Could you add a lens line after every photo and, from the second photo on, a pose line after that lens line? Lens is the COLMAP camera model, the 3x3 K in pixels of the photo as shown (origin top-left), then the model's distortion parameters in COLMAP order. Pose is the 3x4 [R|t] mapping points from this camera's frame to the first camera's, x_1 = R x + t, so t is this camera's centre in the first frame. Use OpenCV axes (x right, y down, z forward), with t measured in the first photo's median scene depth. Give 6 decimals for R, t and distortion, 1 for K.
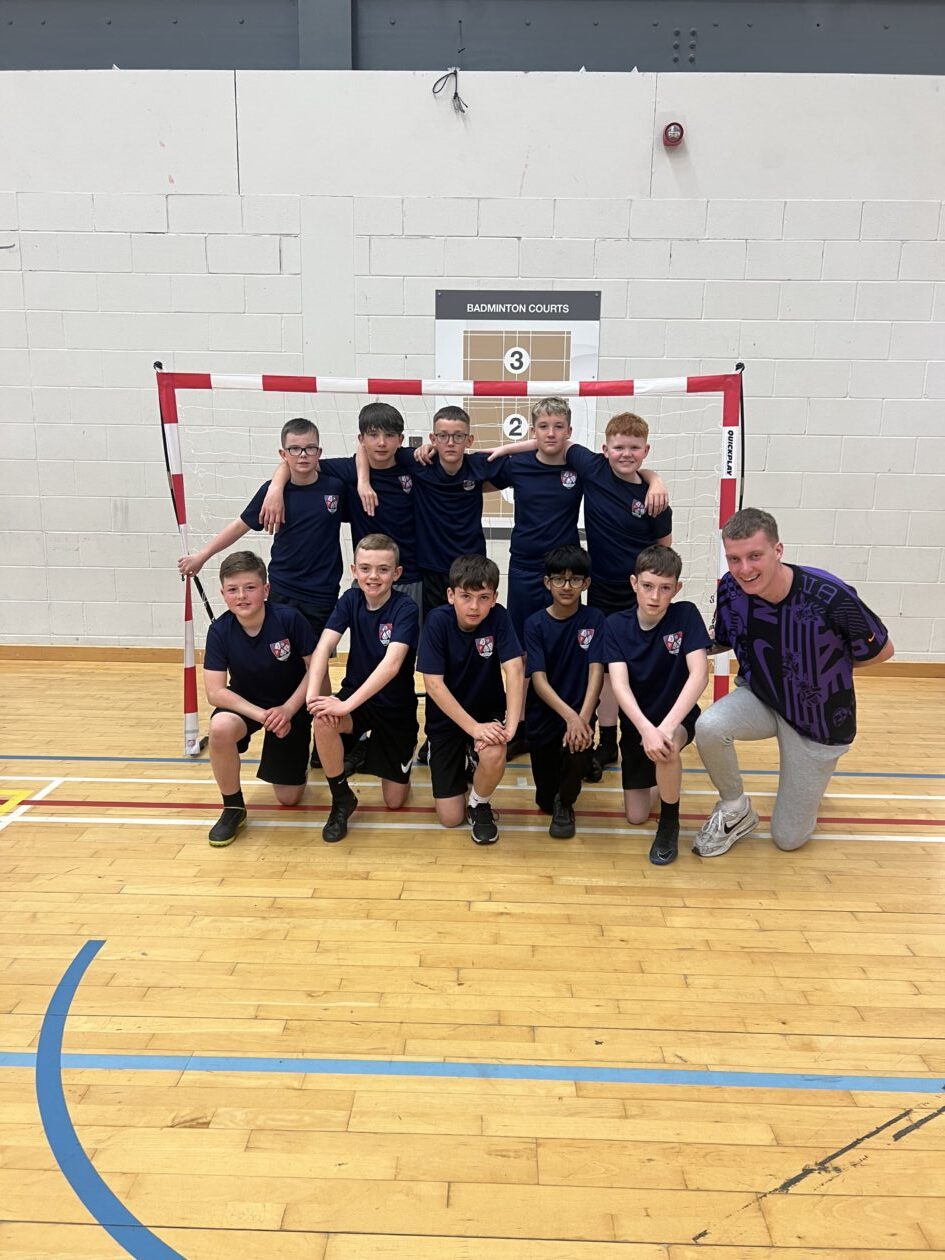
lens RADIAL K [[962.9, 0, 477.4], [0, 962.9, 628.9], [0, 0, 1]] dist [0.021604, -0.023725]
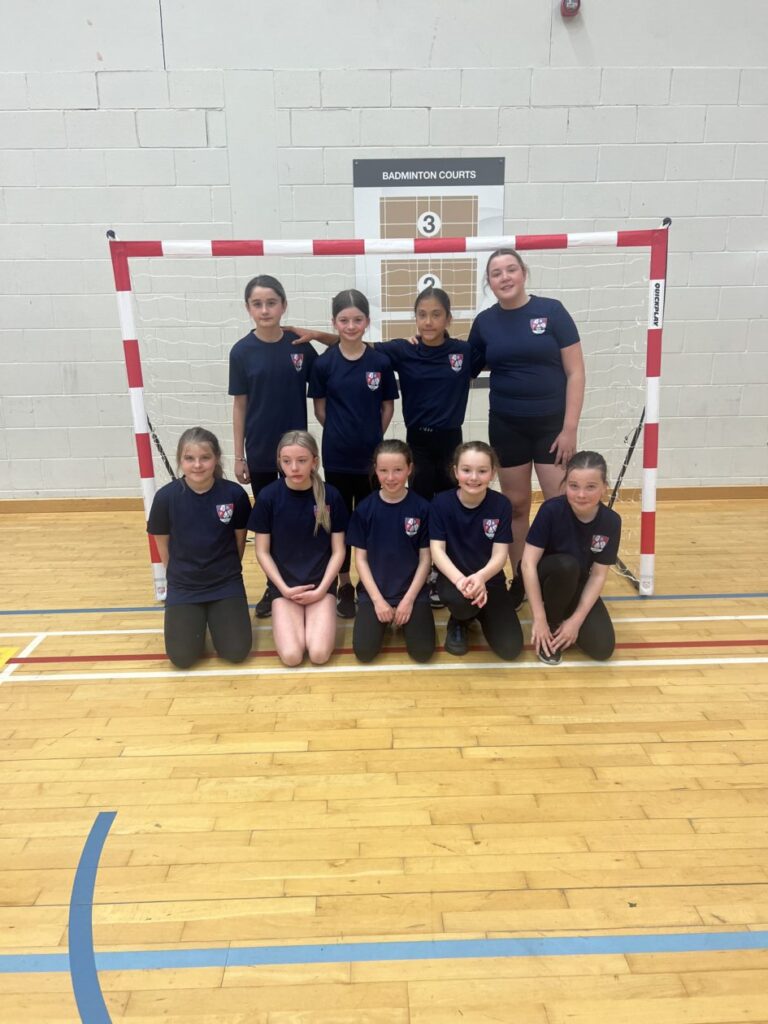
lens RADIAL K [[782.6, 0, 382.1], [0, 782.6, 513.9], [0, 0, 1]] dist [0.021604, -0.023725]
pose [[0.998414, -0.039096, 0.040511, -0.113202], [0.036004, 0.996577, 0.074415, -0.034990], [-0.043282, -0.072839, 0.996404, 0.168826]]
